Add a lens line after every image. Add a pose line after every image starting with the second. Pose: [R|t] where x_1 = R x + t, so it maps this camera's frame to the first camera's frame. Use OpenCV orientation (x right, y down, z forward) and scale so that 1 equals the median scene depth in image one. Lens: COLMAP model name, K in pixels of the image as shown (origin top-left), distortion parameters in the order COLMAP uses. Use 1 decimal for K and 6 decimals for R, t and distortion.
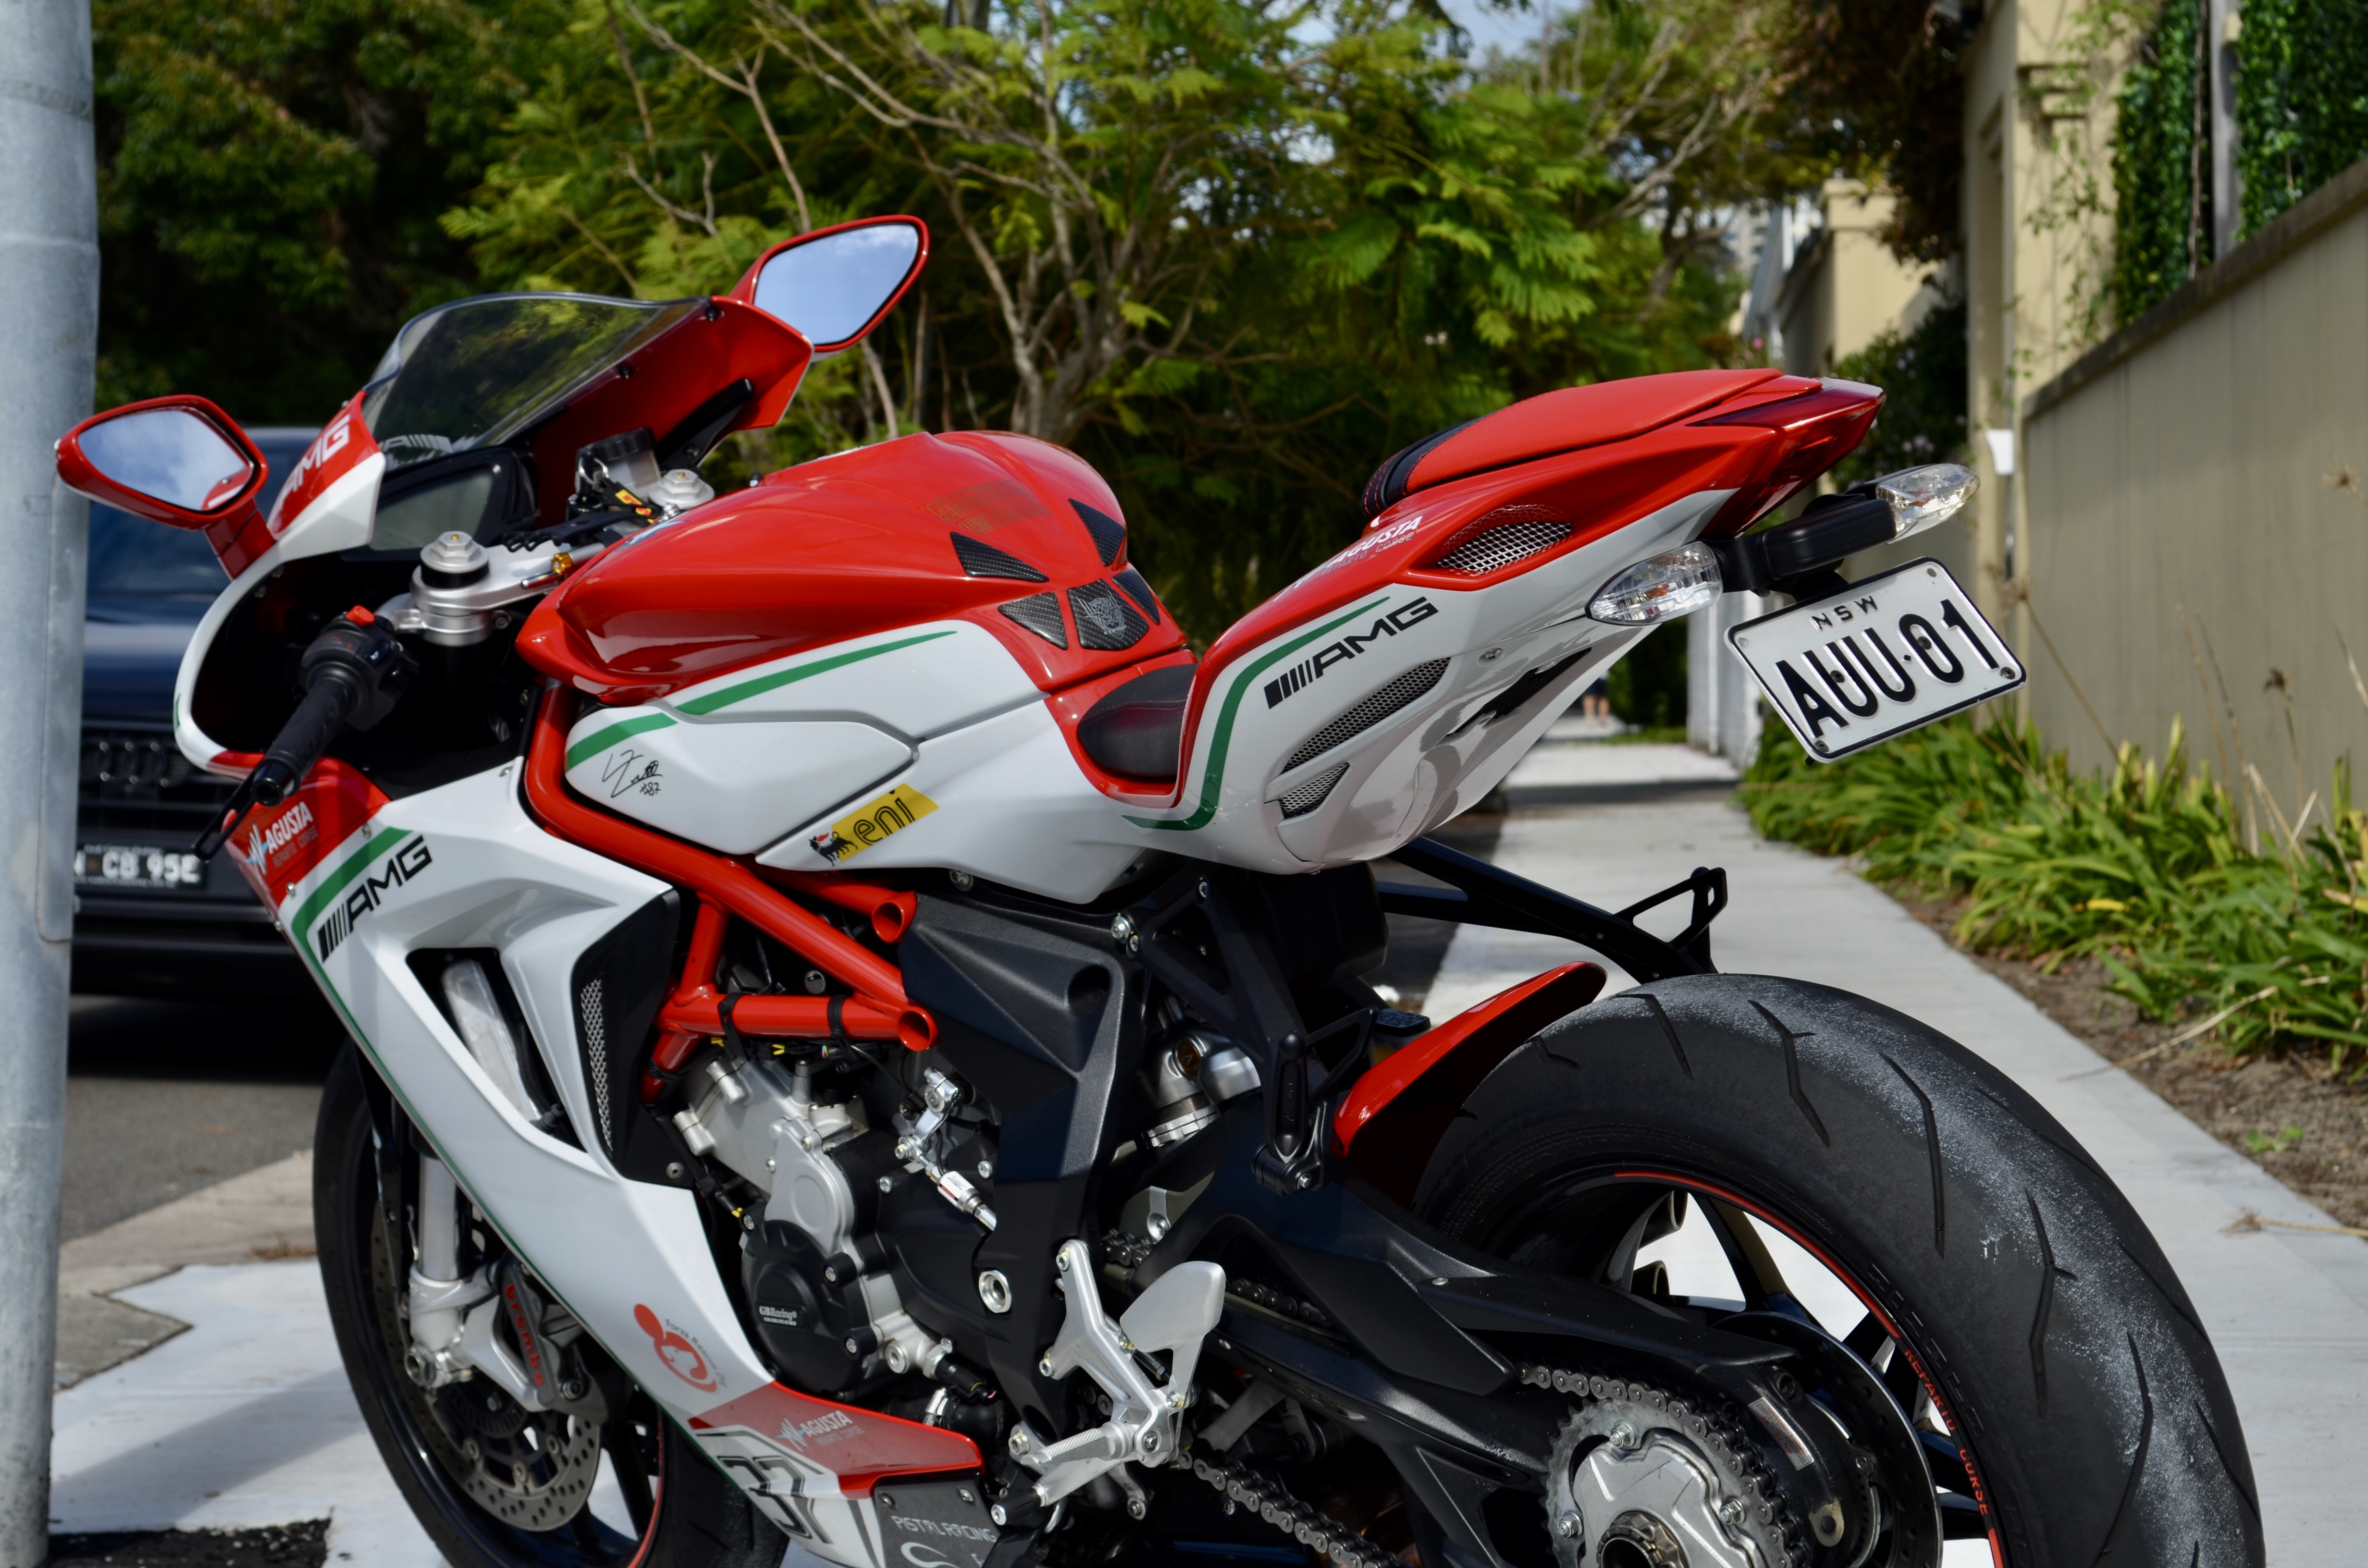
lens RADIAL K [[5353.9, 0, 1184.0], [0, 5353.9, 784.0], [0, 0, 1]] dist [0.037763, -0.061833]
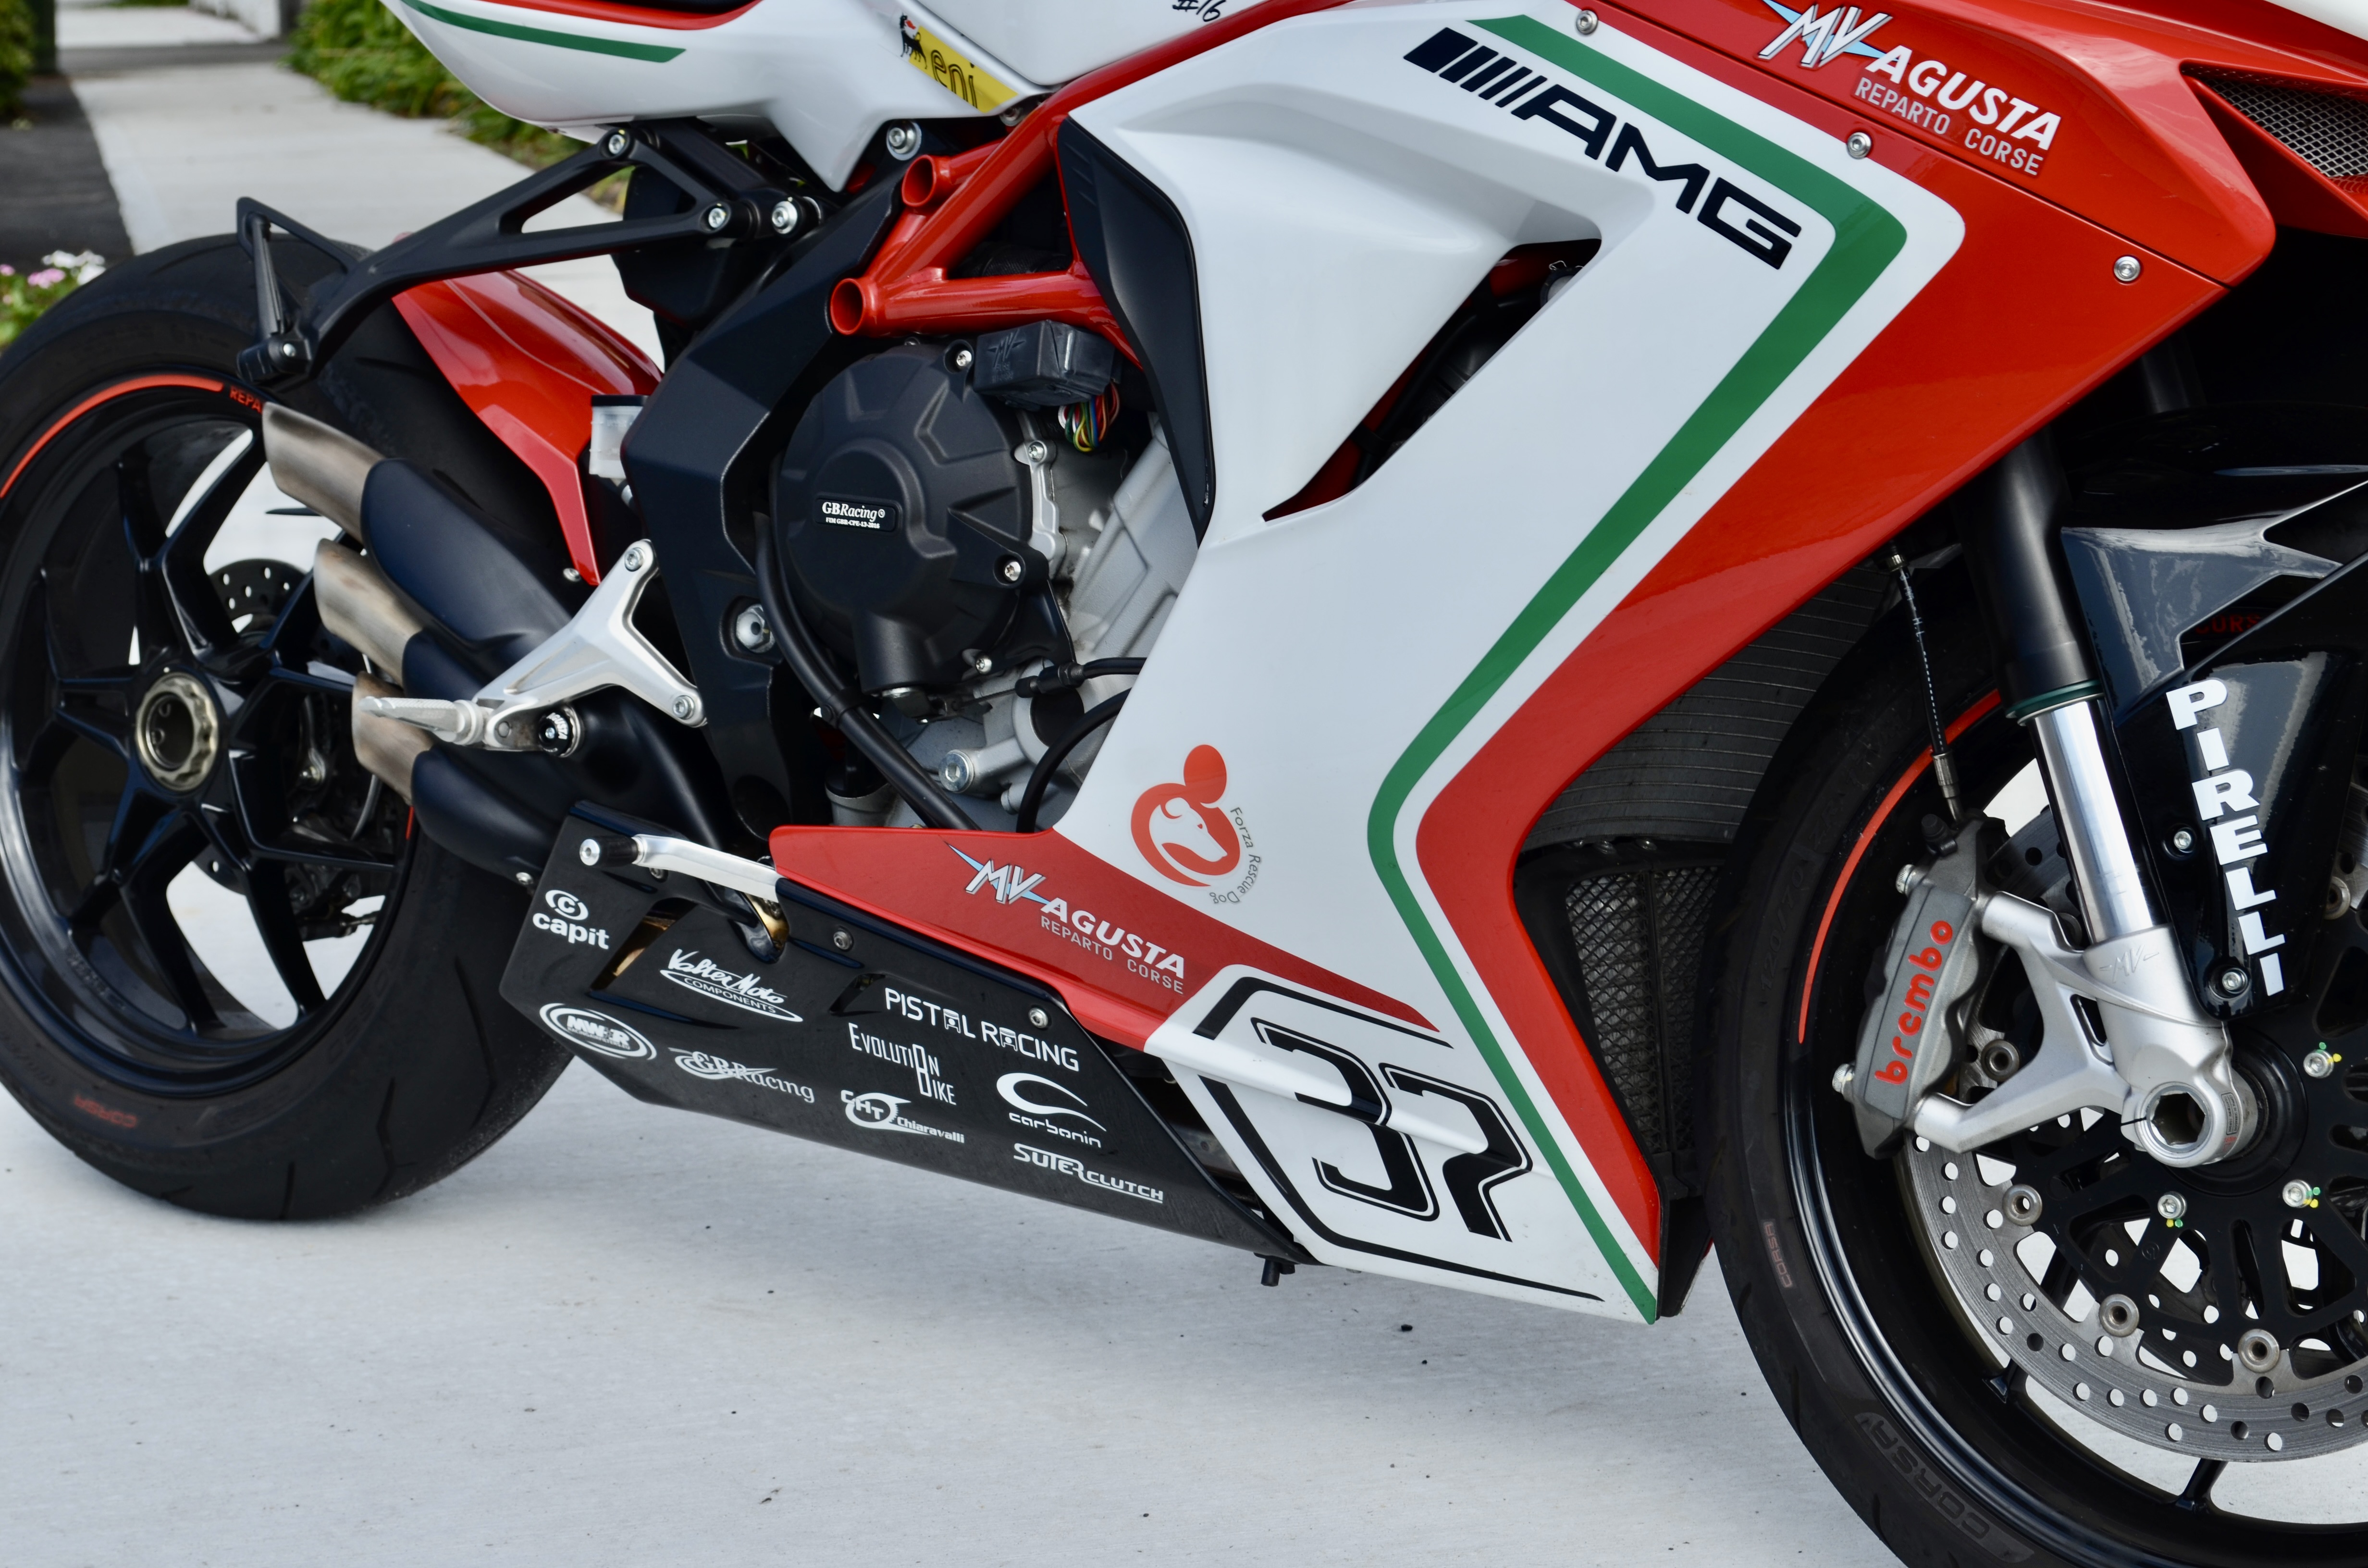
lens RADIAL K [[4531.8, 0, 1184.0], [0, 4531.8, 784.0], [0, 0, 1]] dist [0.021350, 0.013047]
pose [[0.950386, -0.048708, 0.307236, -0.041402], [-0.001560, 0.986907, 0.161285, -0.003812], [-0.311069, -0.153763, 0.937866, 0.121304]]
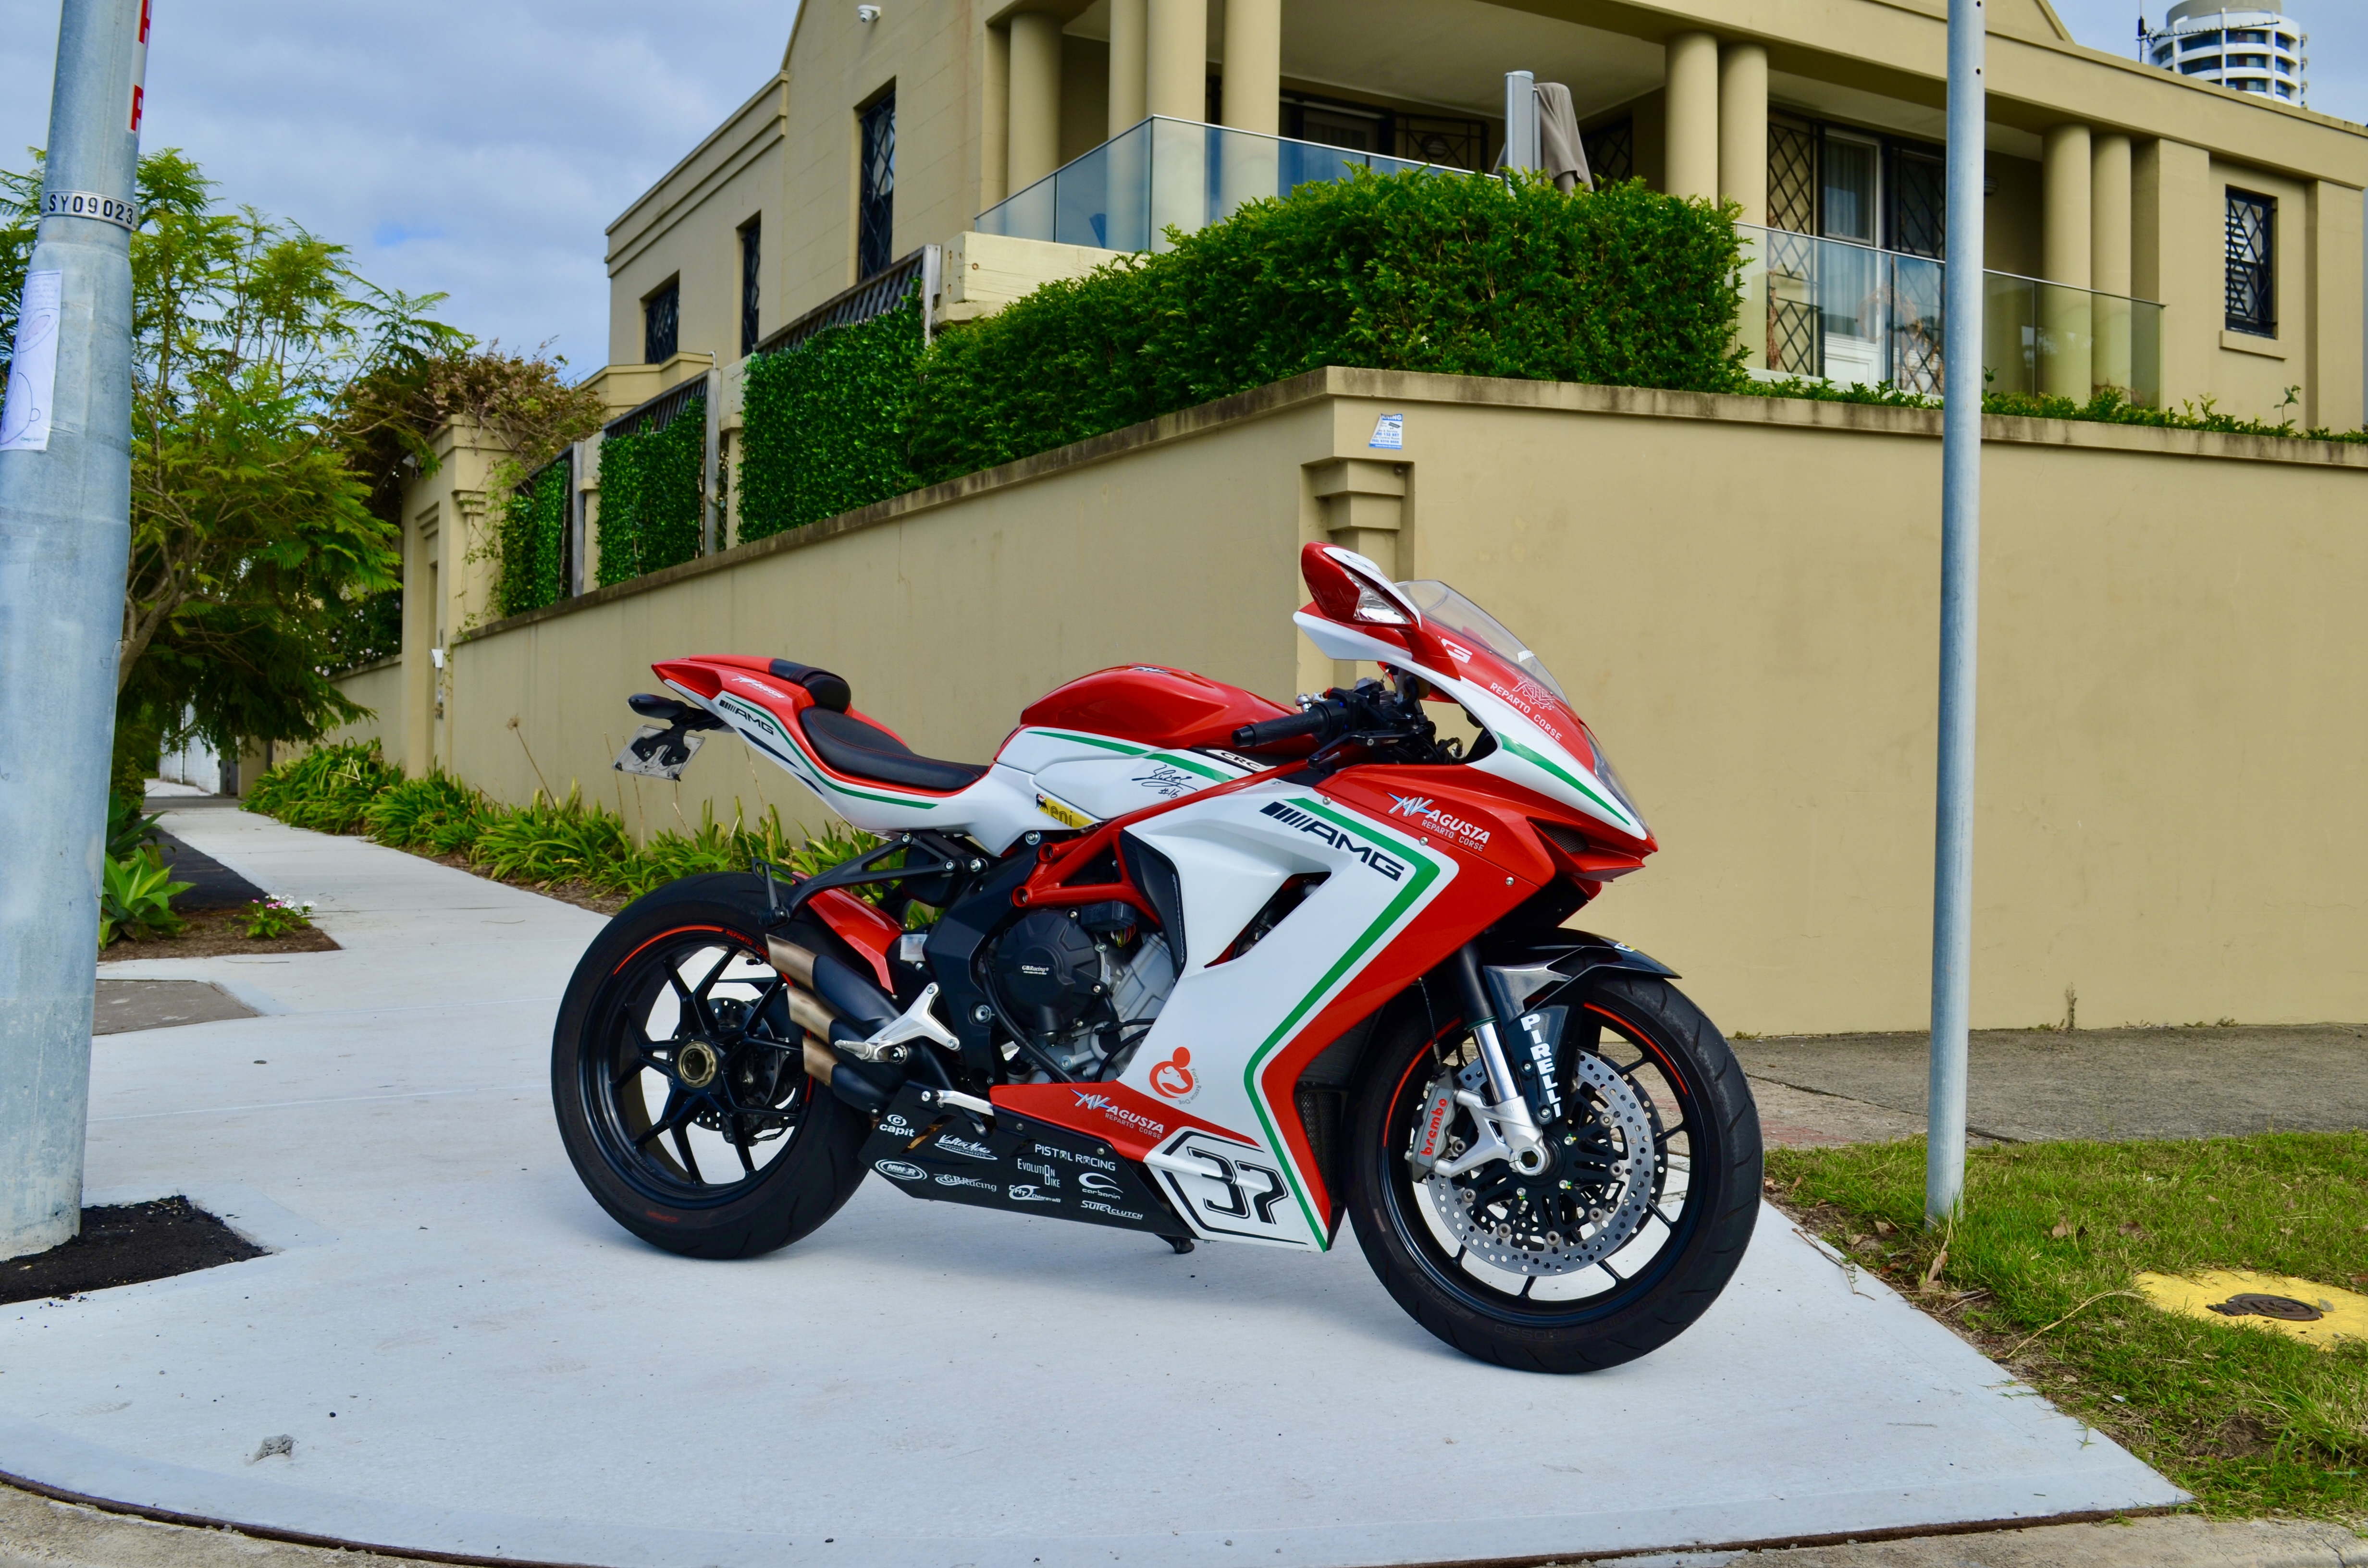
lens RADIAL K [[2221.5, 0, 1184.0], [0, 2221.5, 784.0], [0, 0, 1]] dist [-0.075739, 0.019783]
pose [[0.847903, 0.021428, 0.529717, -0.128993], [-0.016963, 0.999768, -0.013291, -0.002761], [-0.529879, 0.002284, 0.848070, 0.070119]]
